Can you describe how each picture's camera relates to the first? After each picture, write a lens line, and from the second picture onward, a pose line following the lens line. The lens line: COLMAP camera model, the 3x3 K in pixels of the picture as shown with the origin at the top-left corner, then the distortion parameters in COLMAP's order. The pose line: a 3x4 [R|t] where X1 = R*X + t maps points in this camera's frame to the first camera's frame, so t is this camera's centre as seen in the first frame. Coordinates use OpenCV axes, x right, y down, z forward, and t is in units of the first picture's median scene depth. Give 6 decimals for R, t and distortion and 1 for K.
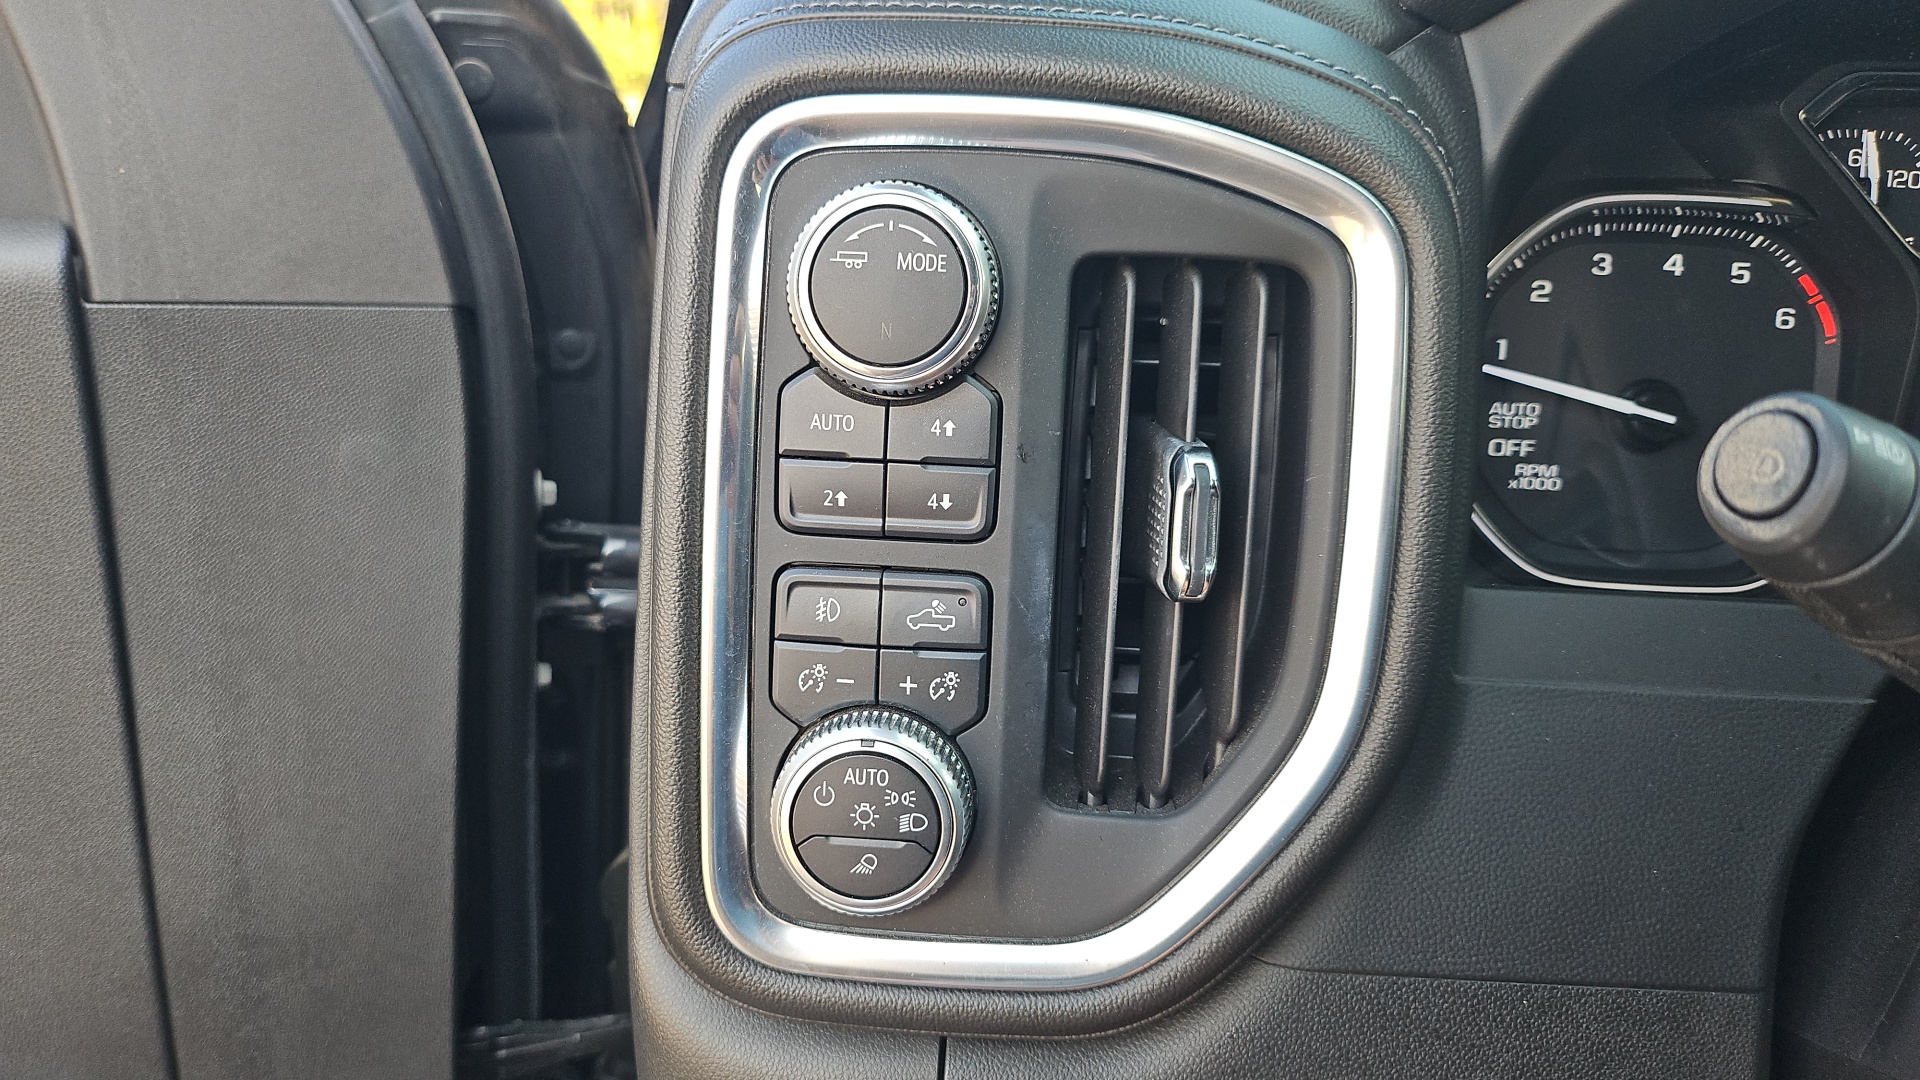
lens RADIAL K [[1345.5, 0, 943.8], [0, 1345.5, 587.6], [0, 0, 1]] dist [0.052745, -0.059336]
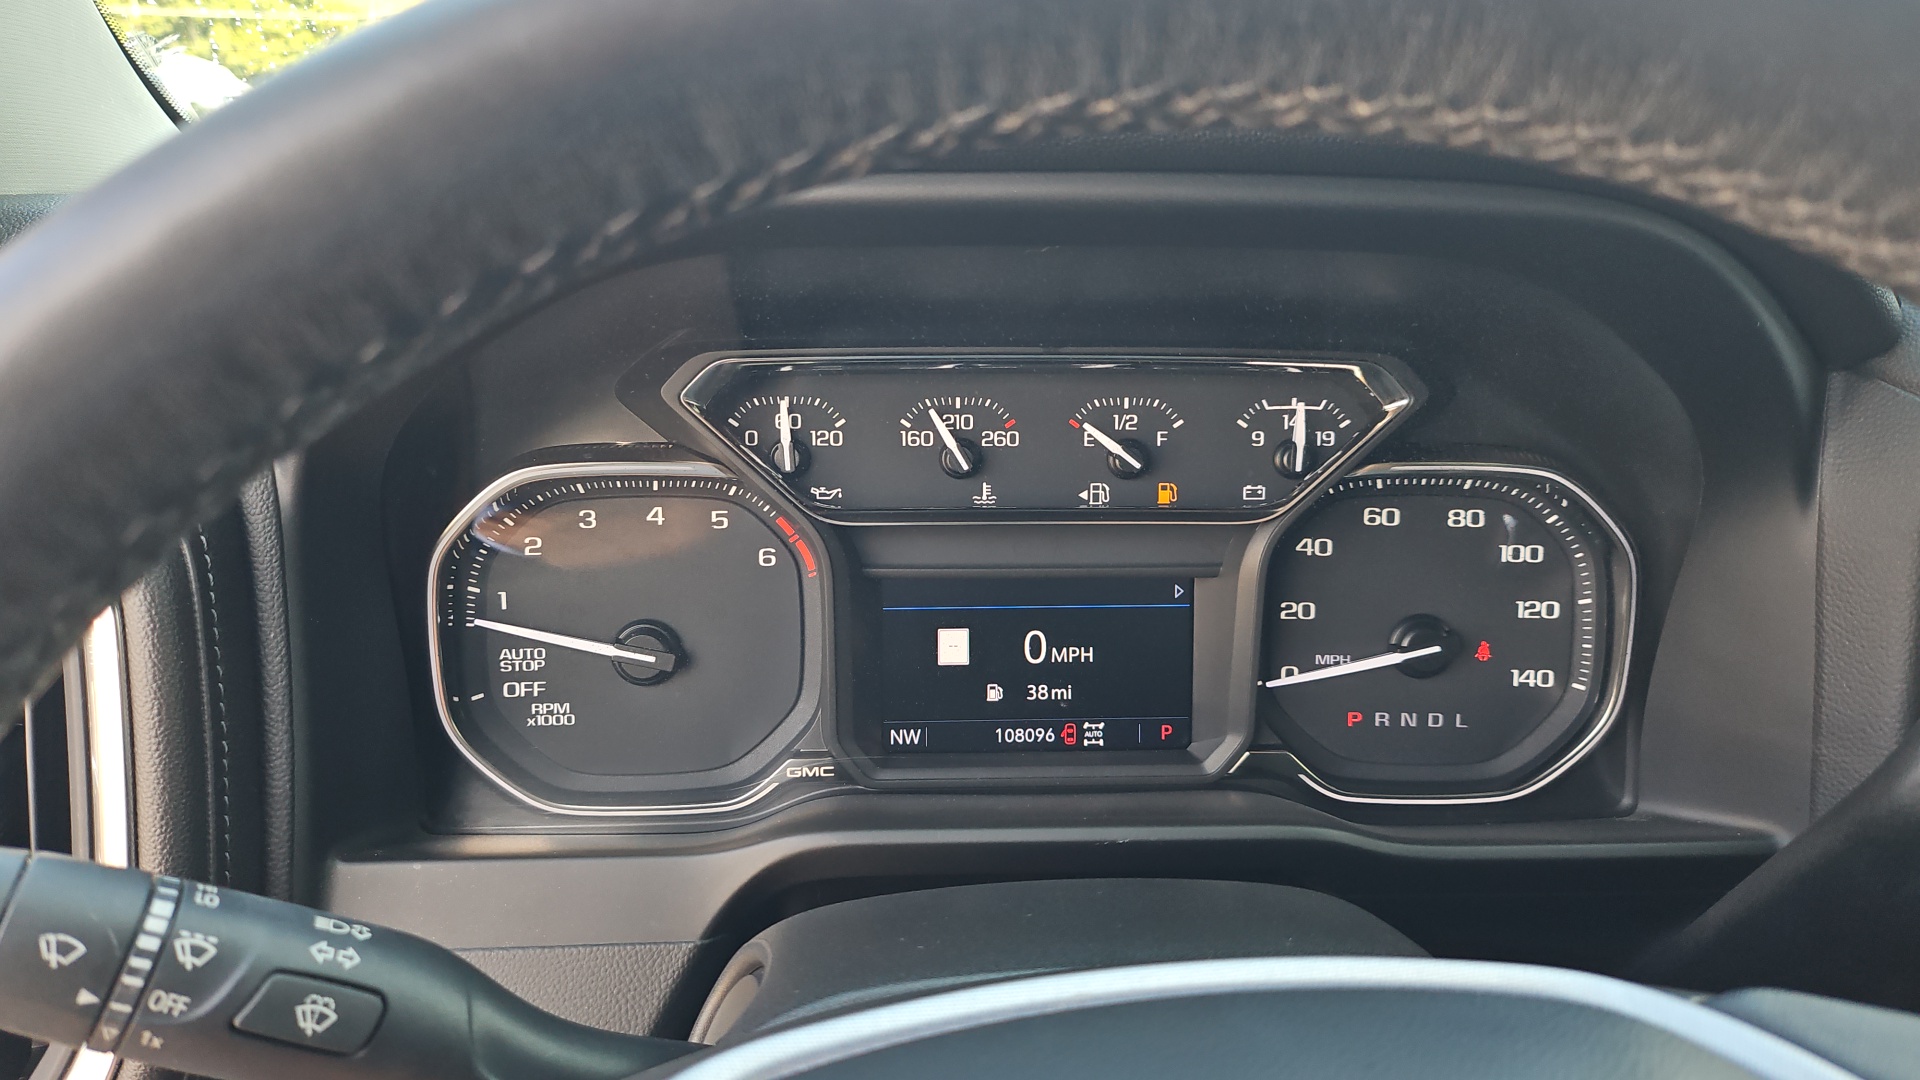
lens RADIAL K [[1345.5, 0, 953.8], [0, 1345.5, 547.8], [0, 0, 1]] dist [0.052745, -0.059336]
pose [[0.994526, -0.056701, 0.087761, 0.679331], [0.061942, 0.996382, -0.058188, -0.133181], [-0.084144, 0.063306, 0.994441, -0.104135]]
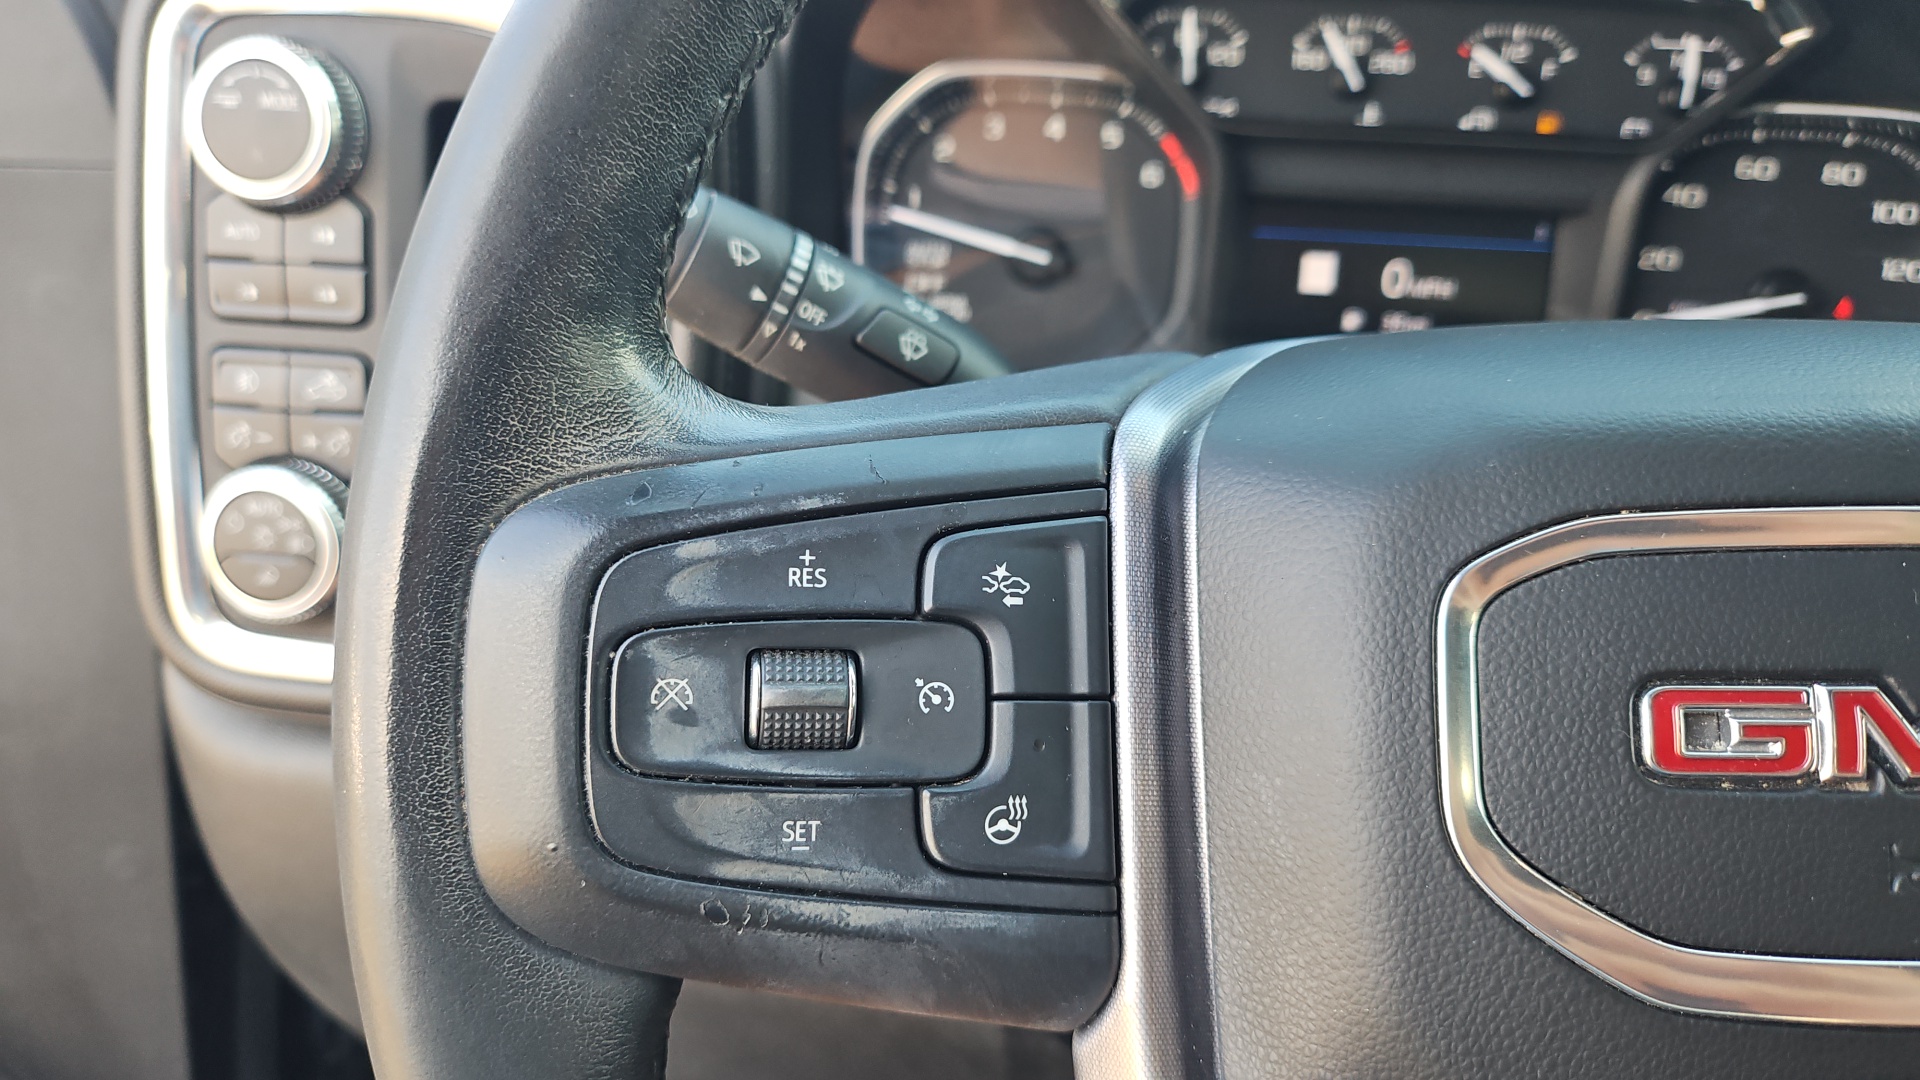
lens RADIAL K [[1345.5, 0, 950.7], [0, 1345.5, 568.0], [0, 0, 1]] dist [0.052745, -0.059336]
pose [[0.999219, 0.013142, -0.037263, 0.493640], [-0.011969, 0.999430, 0.031552, 0.113344], [0.037656, -0.031081, 0.998807, -0.210229]]
